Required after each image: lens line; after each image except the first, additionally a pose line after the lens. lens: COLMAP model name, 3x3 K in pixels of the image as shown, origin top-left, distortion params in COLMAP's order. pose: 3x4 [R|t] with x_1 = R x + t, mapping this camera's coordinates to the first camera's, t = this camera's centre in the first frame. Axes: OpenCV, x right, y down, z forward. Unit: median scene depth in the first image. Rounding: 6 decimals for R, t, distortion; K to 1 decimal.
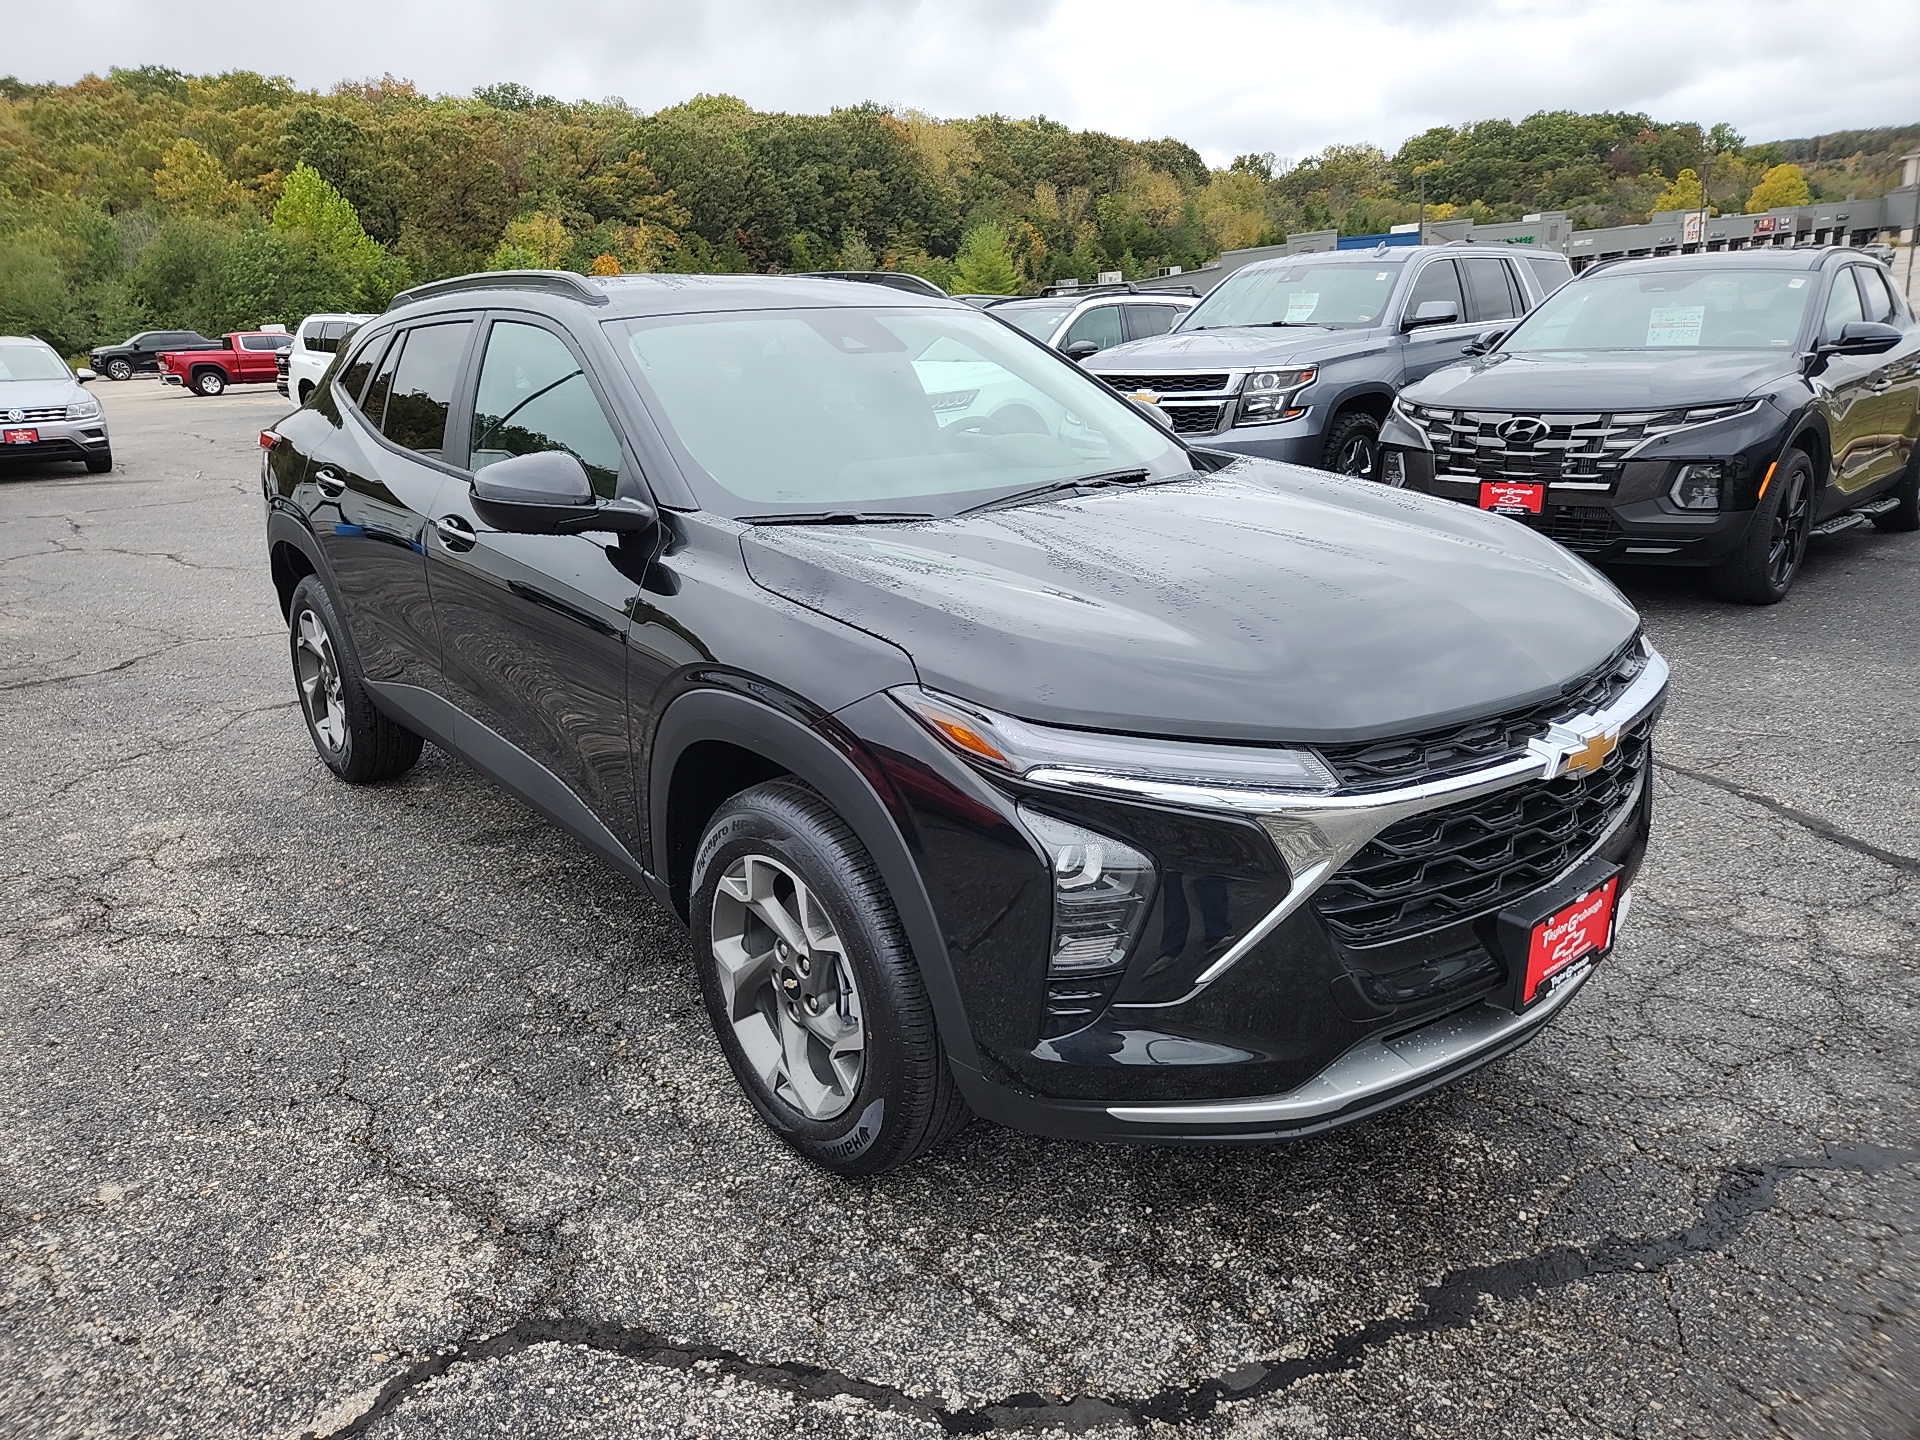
lens RADIAL K [[1277.2, 0, 921.6], [0, 1277.2, 717.2], [0, 0, 1]] dist [0.070570, -0.057364]
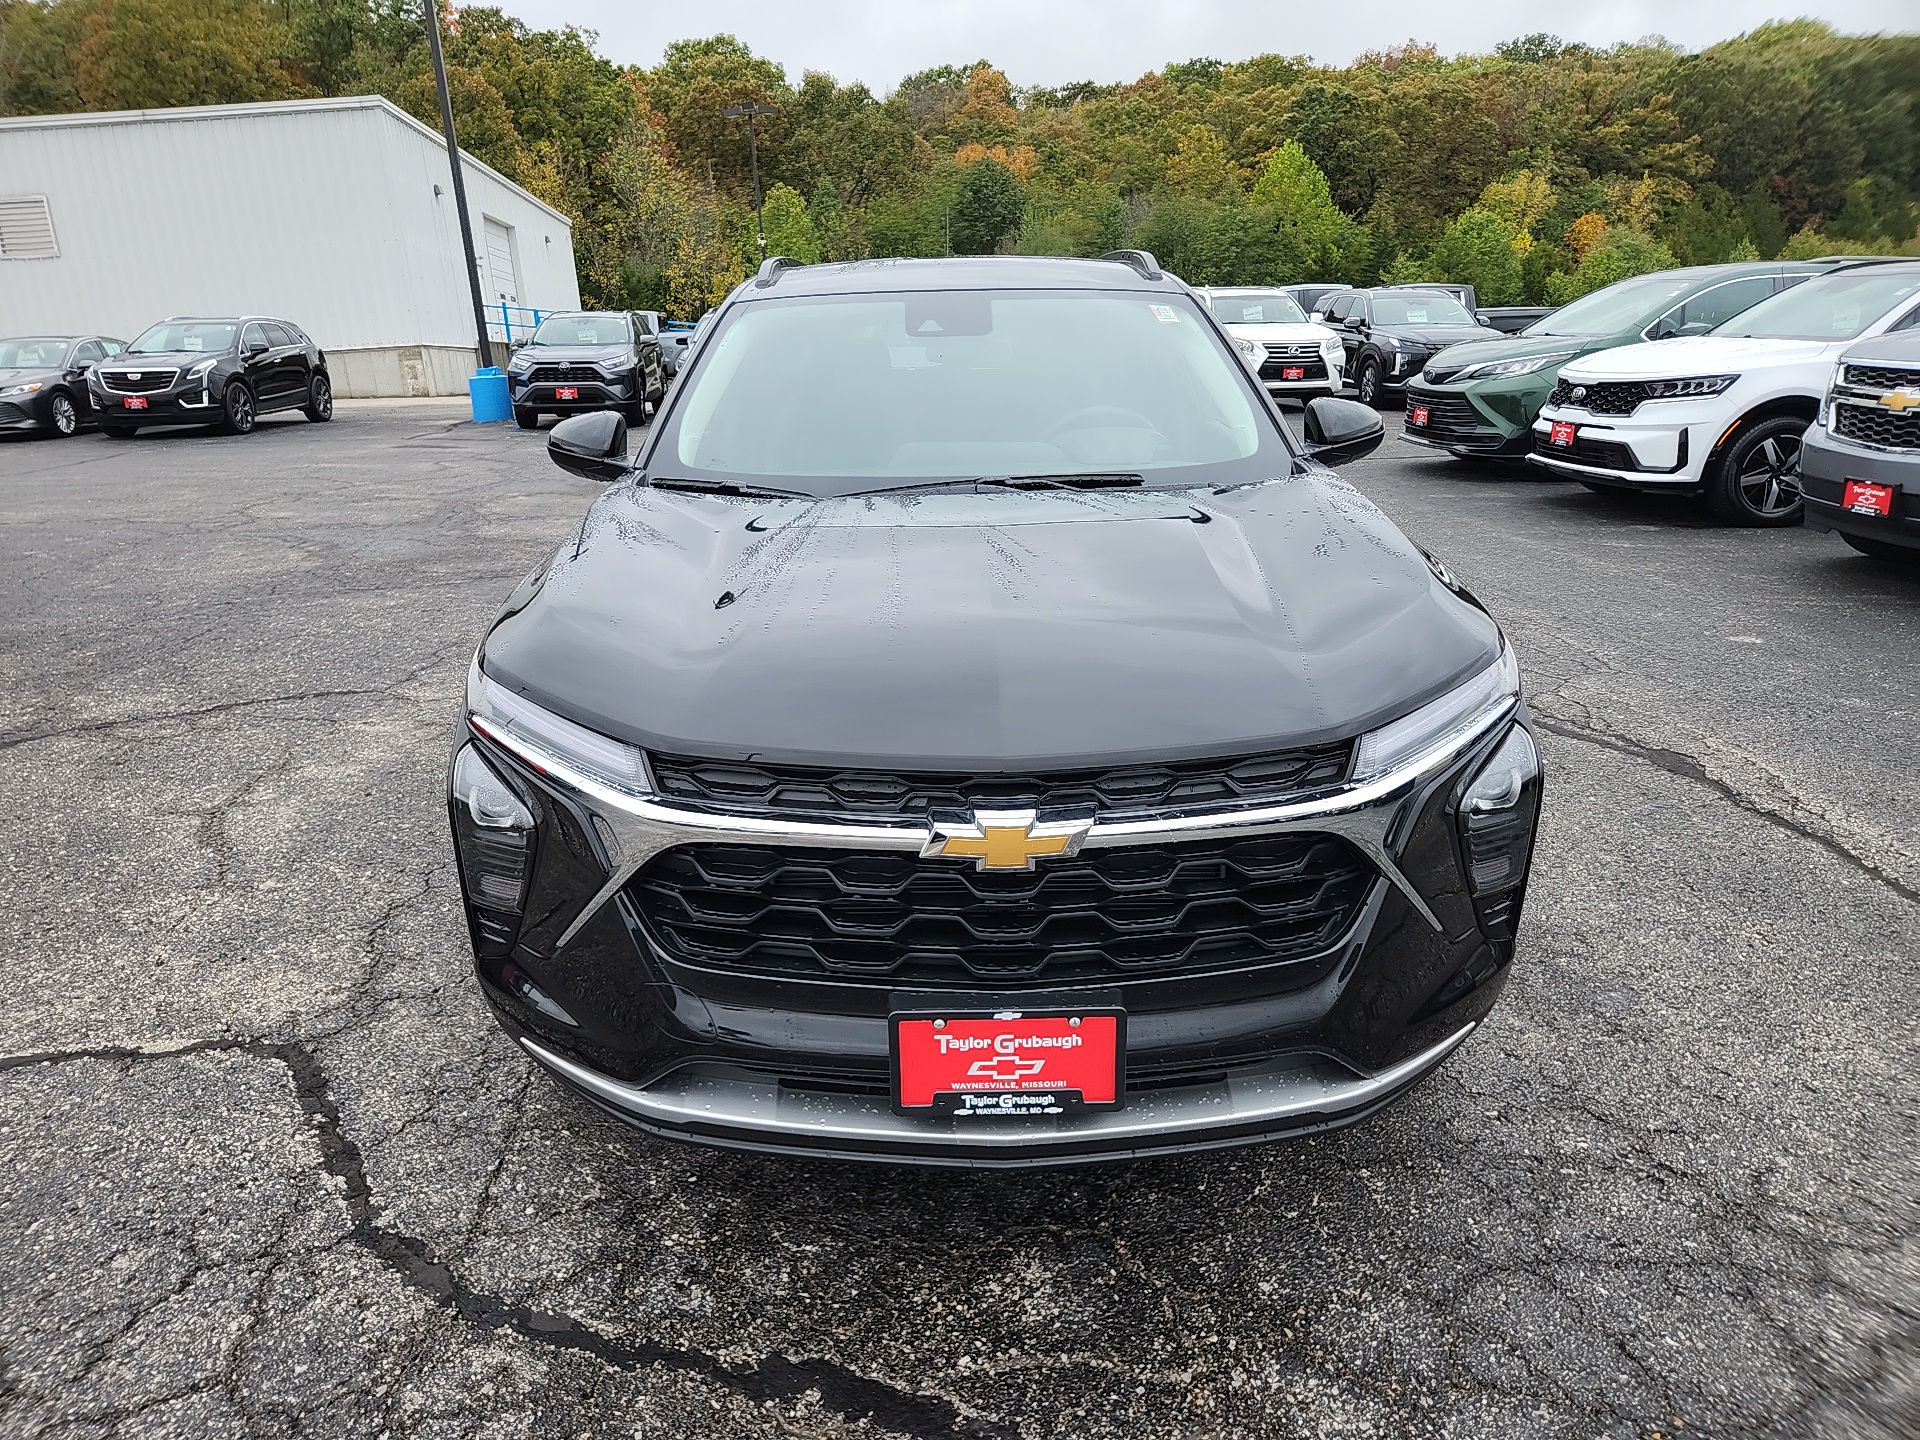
lens RADIAL K [[1277.2, 0, 921.6], [0, 1277.2, 717.2], [0, 0, 1]] dist [0.070570, -0.057364]
pose [[0.770705, 0.205342, -0.603199, 0.812606], [-0.191516, 0.977530, 0.088073, -0.099480], [0.607730, 0.047644, 0.792713, 0.258584]]
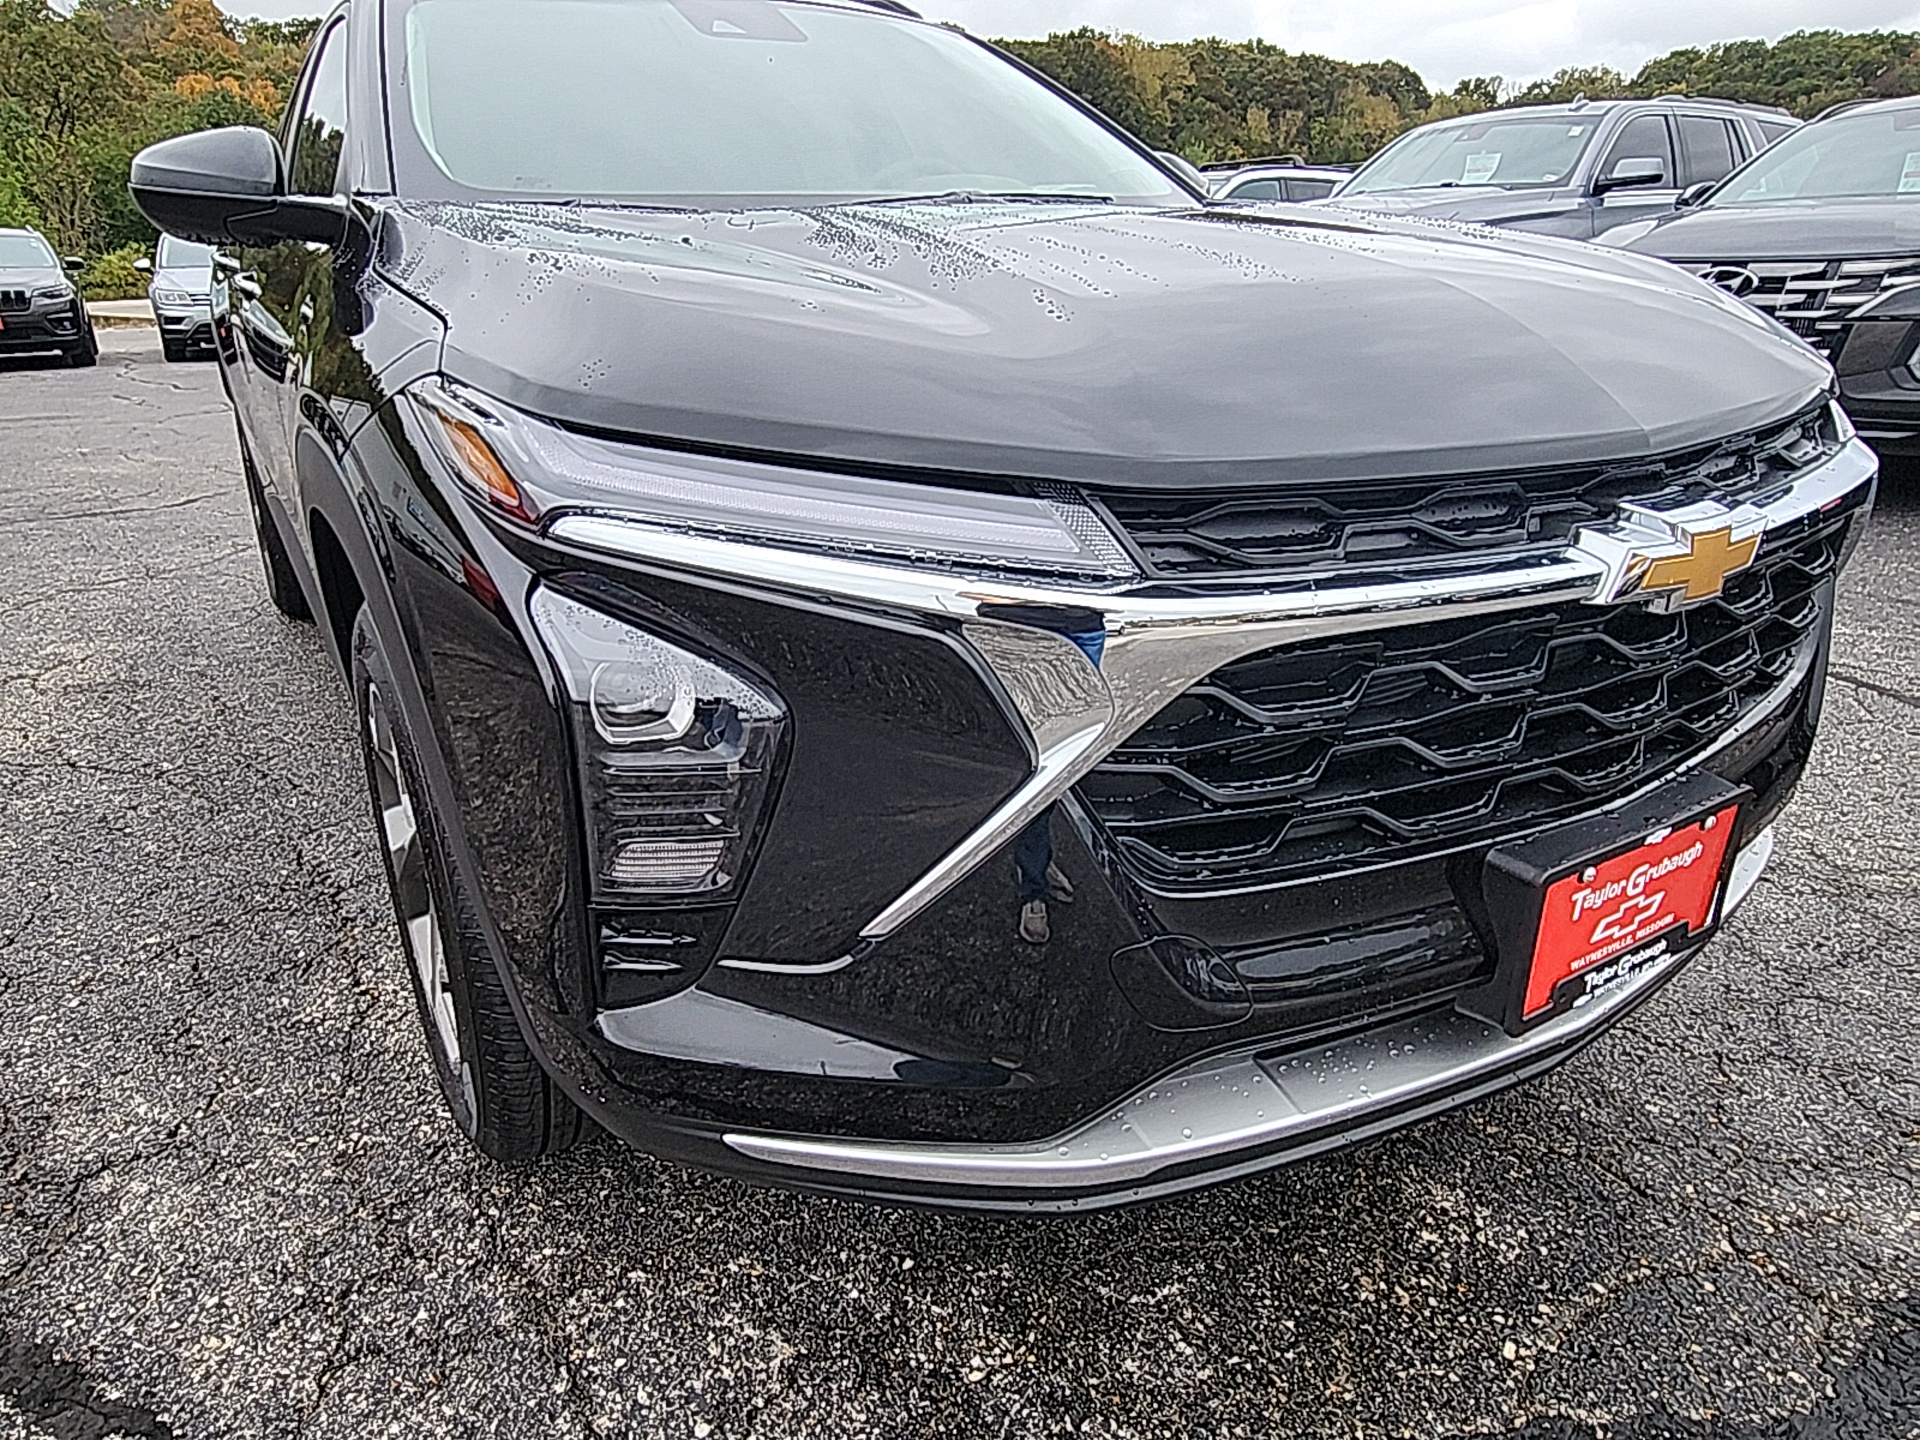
lens RADIAL K [[1208.9, 0, 928.1], [0, 1208.9, 709.4], [0, 0, 1]] dist [0.008027, -0.003270]
pose [[0.988058, 0.065977, -0.139243, 0.236792], [-0.056698, 0.995964, 0.069583, 0.058829], [0.143272, -0.060858, 0.987810, 0.394234]]
